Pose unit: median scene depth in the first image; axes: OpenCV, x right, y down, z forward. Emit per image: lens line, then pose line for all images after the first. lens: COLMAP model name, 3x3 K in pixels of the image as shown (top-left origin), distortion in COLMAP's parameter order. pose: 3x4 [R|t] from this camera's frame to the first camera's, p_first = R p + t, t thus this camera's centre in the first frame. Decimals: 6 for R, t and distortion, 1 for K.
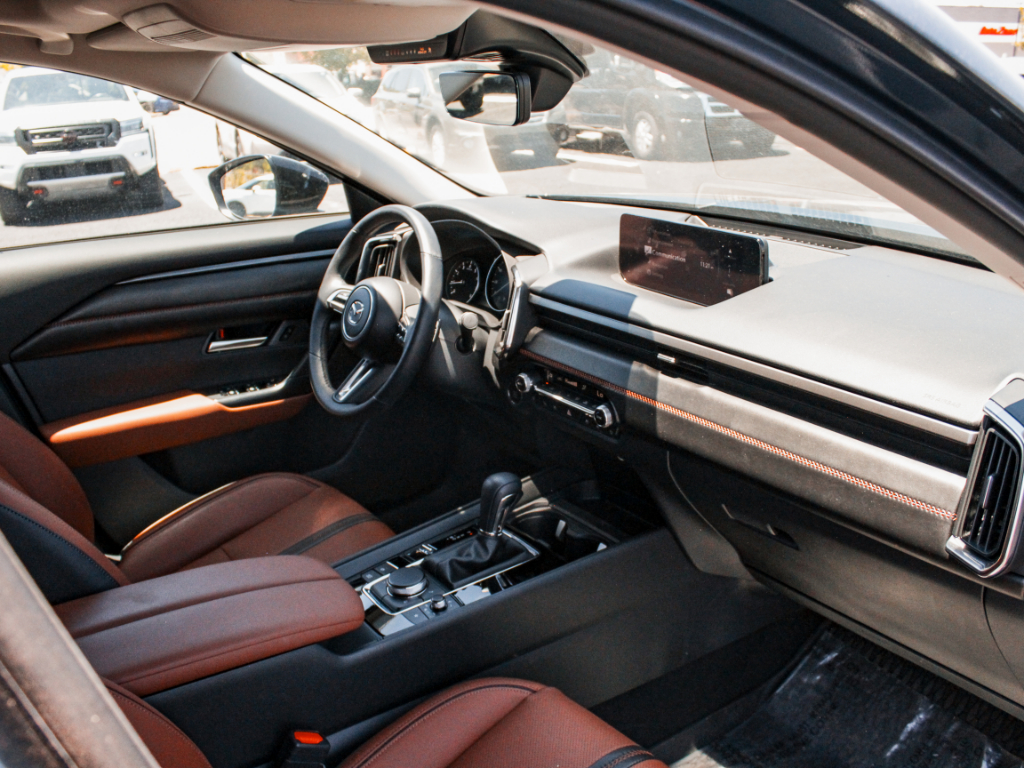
lens RADIAL K [[946.3, 0, 512.0], [0, 946.3, 384.0], [0, 0, 1]] dist [-0.176282, 0.144954]
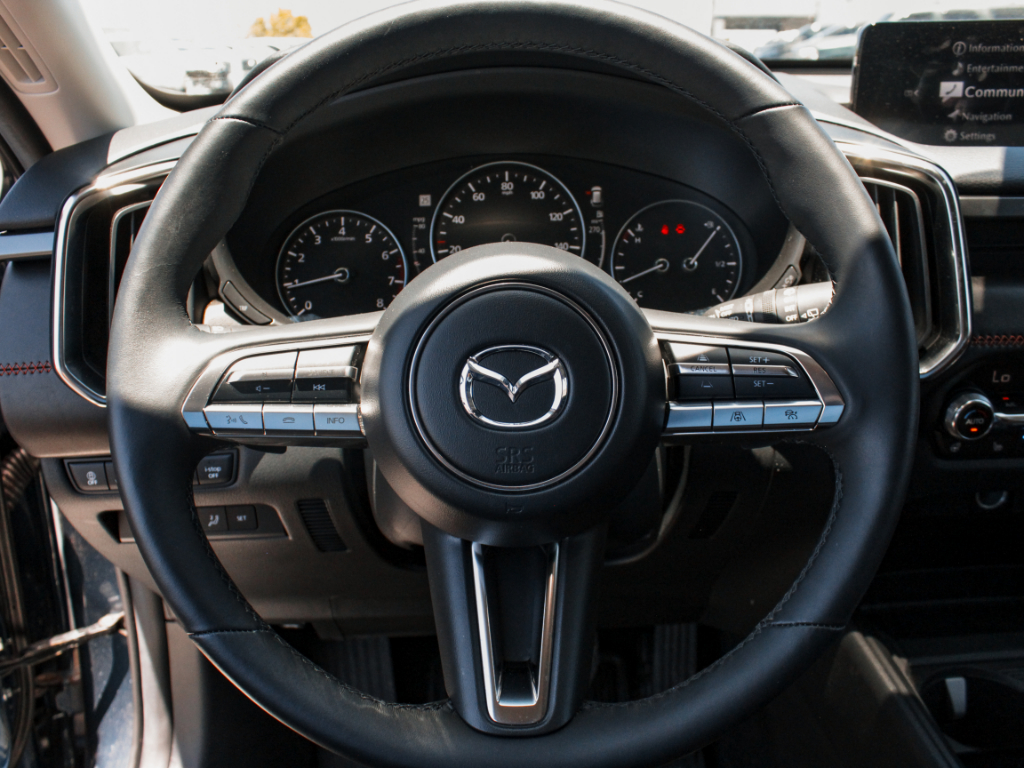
lens RADIAL K [[946.3, 0, 512.0], [0, 946.3, 384.0], [0, 0, 1]] dist [-0.176282, 0.144954]
pose [[0.556099, -0.267277, 0.786967, -0.455746], [0.275527, 0.952620, 0.128840, -0.135151], [-0.784116, 0.145183, 0.603393, 1.030312]]
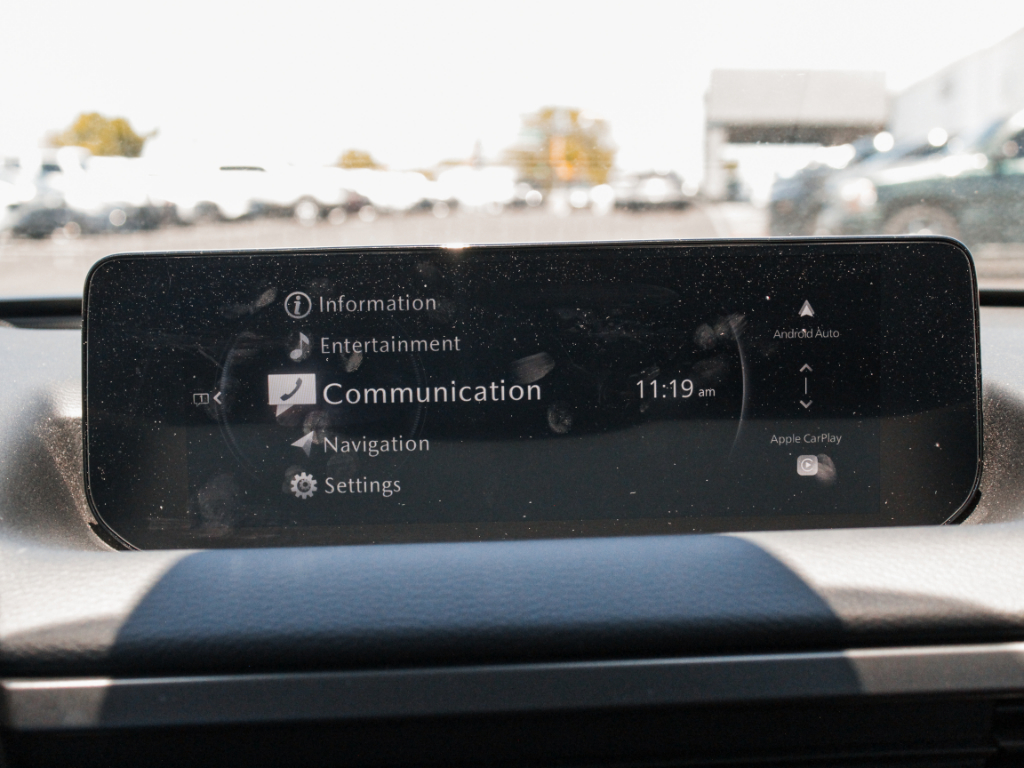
lens RADIAL K [[1802.4, 0, 512.0], [0, 1802.4, 384.0], [0, 0, 1]] dist [-0.009024, 0.048844]
pose [[0.476927, -0.075621, 0.875684, -0.247330], [0.278734, 0.957880, -0.069089, -0.110475], [-0.833576, 0.277033, 0.477917, 0.833667]]
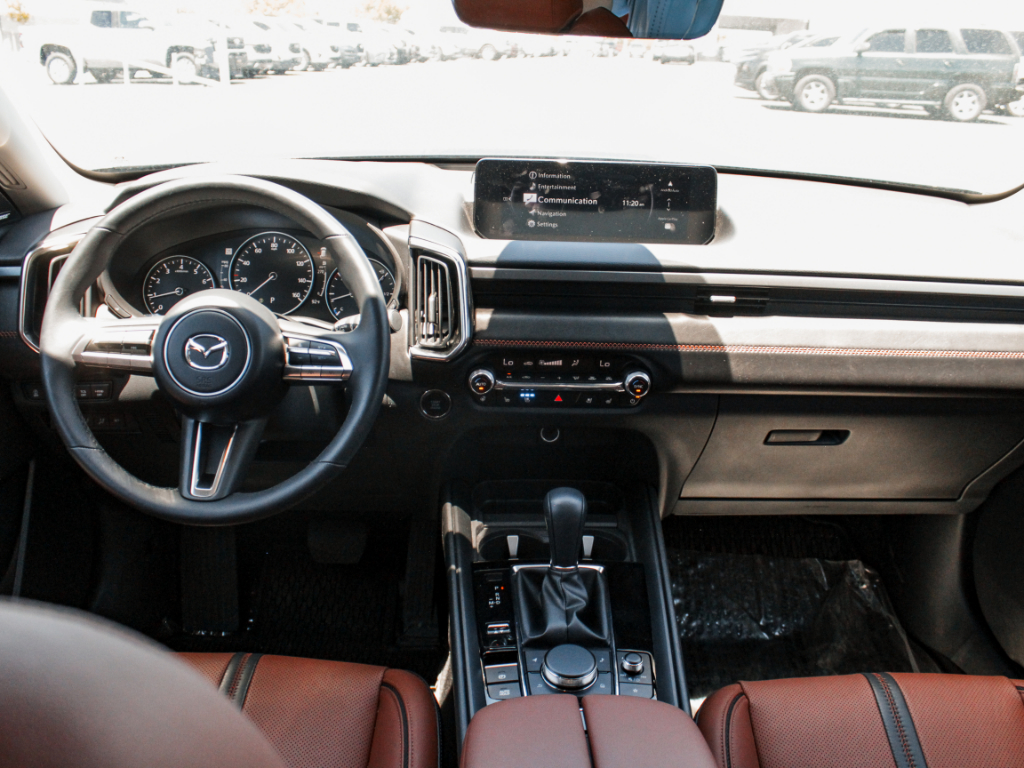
lens RADIAL K [[946.3, 0, 512.0], [0, 946.3, 384.0], [0, 0, 1]] dist [-0.176282, 0.144954]
pose [[0.549566, -0.252665, 0.796328, -0.672587], [0.227100, 0.962460, 0.148649, -0.124010], [-0.803992, 0.099153, 0.586315, 0.587593]]
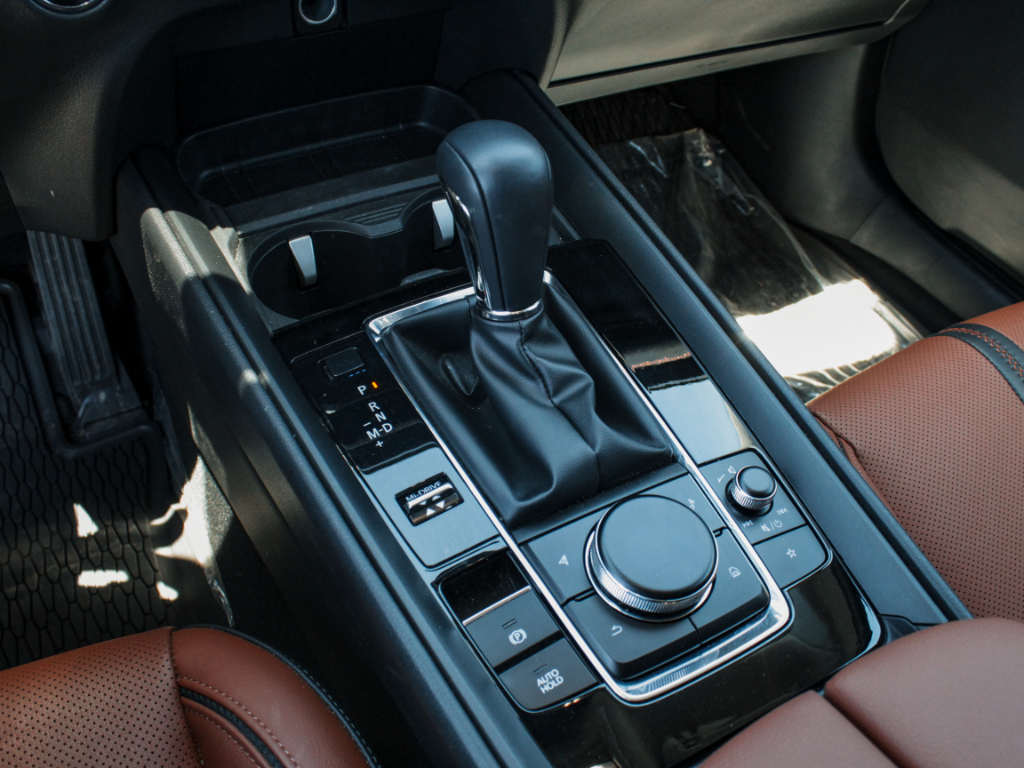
lens RADIAL K [[946.3, 0, 512.0], [0, 946.3, 384.0], [0, 0, 1]] dist [-0.176282, 0.144954]
pose [[0.098129, -0.678549, 0.727971, -0.311026], [0.254586, 0.724276, 0.640788, -0.045582], [-0.962058, 0.122451, 0.243822, 0.969266]]
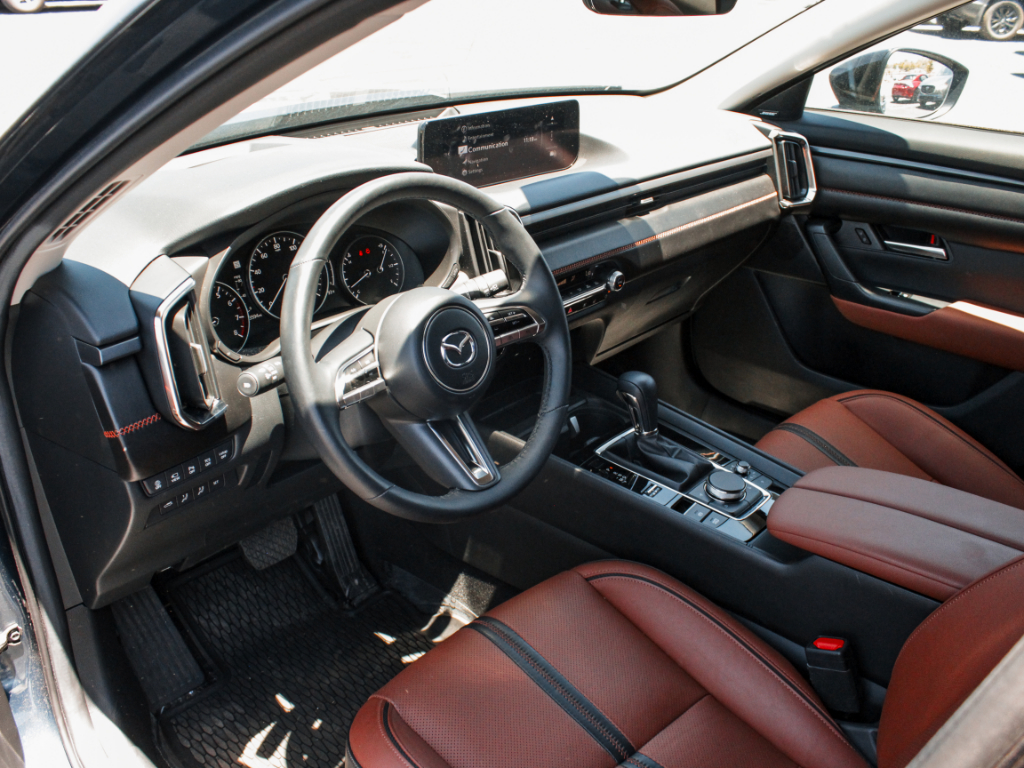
lens RADIAL K [[946.3, 0, 512.0], [0, 946.3, 384.0], [0, 0, 1]] dist [-0.176282, 0.144954]
pose [[-0.227720, -0.398968, 0.888239, -0.910069], [0.305127, 0.837024, 0.454190, -0.406368], [-0.924684, 0.374454, -0.068871, 1.247600]]
